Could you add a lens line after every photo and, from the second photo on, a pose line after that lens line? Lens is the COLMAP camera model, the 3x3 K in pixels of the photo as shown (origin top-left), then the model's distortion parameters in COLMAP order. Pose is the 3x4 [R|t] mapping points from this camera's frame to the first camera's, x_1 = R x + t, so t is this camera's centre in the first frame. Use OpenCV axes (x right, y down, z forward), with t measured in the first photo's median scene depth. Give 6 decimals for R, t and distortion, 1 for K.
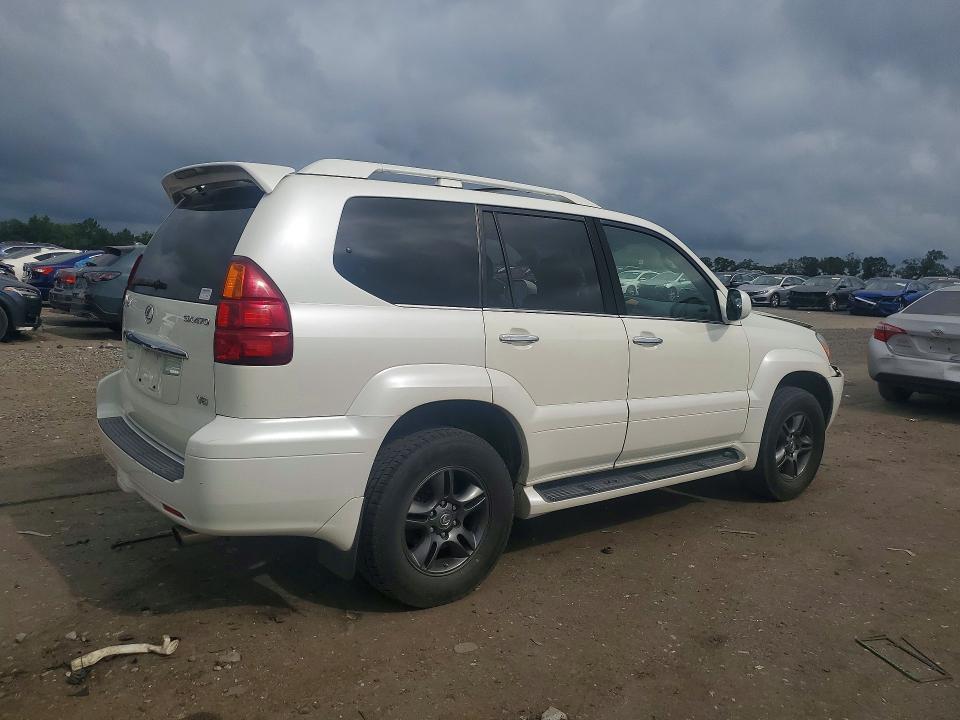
lens RADIAL K [[728.6, 0, 480.5], [0, 728.6, 339.9], [0, 0, 1]] dist [-0.002936, -0.000647]
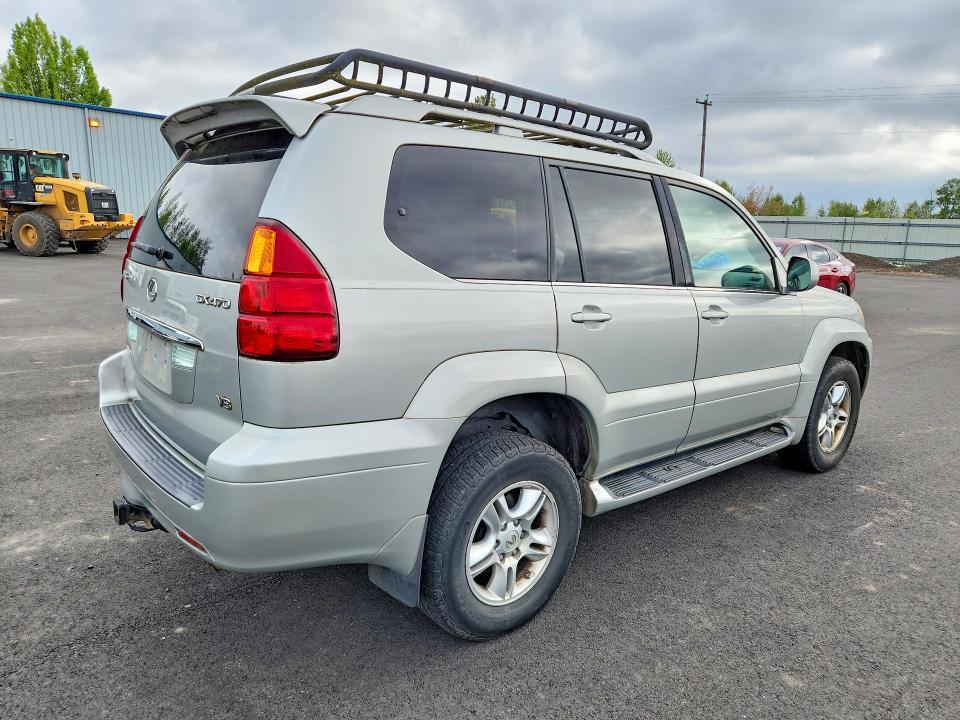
lens RADIAL K [[640.9, 0, 480.0], [0, 640.9, 360.0], [0, 0, 1]] dist [-0.000072, -0.000228]
pose [[0.999417, -0.006369, 0.033534, -0.101944], [0.003032, 0.995118, 0.098646, -0.025941], [-0.033999, -0.098486, 0.994557, 0.239911]]
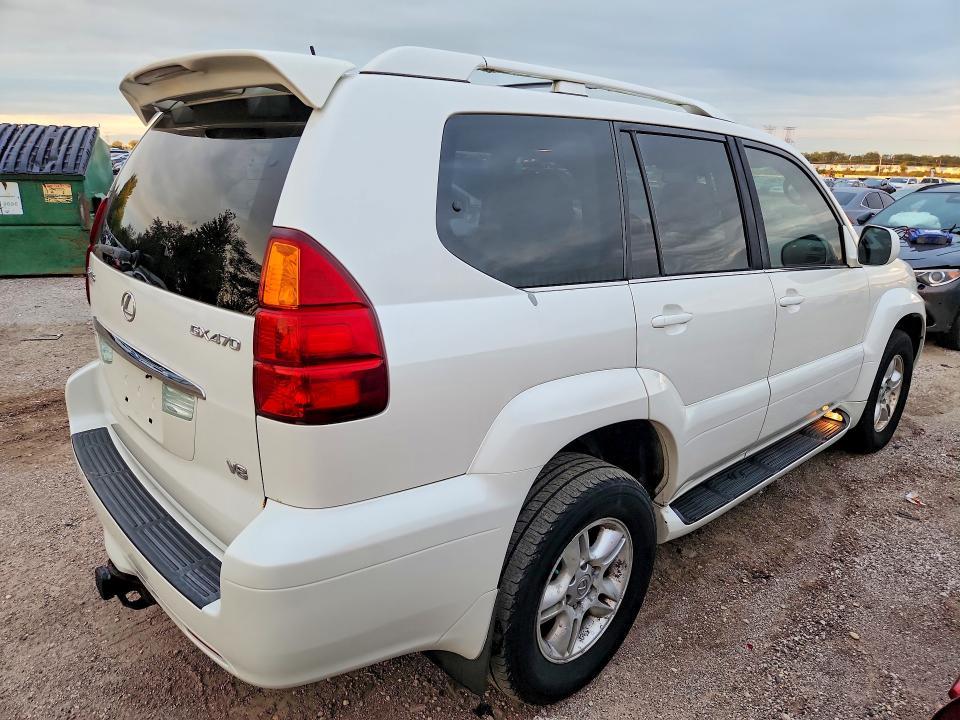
lens RADIAL K [[640.9, 0, 480.0], [0, 640.9, 360.0], [0, 0, 1]] dist [-0.000072, -0.000228]
pose [[0.997098, -0.034710, 0.067756, -0.173336], [0.021426, 0.981982, 0.187756, -0.082823], [-0.073052, -0.185760, 0.979876, 0.386938]]
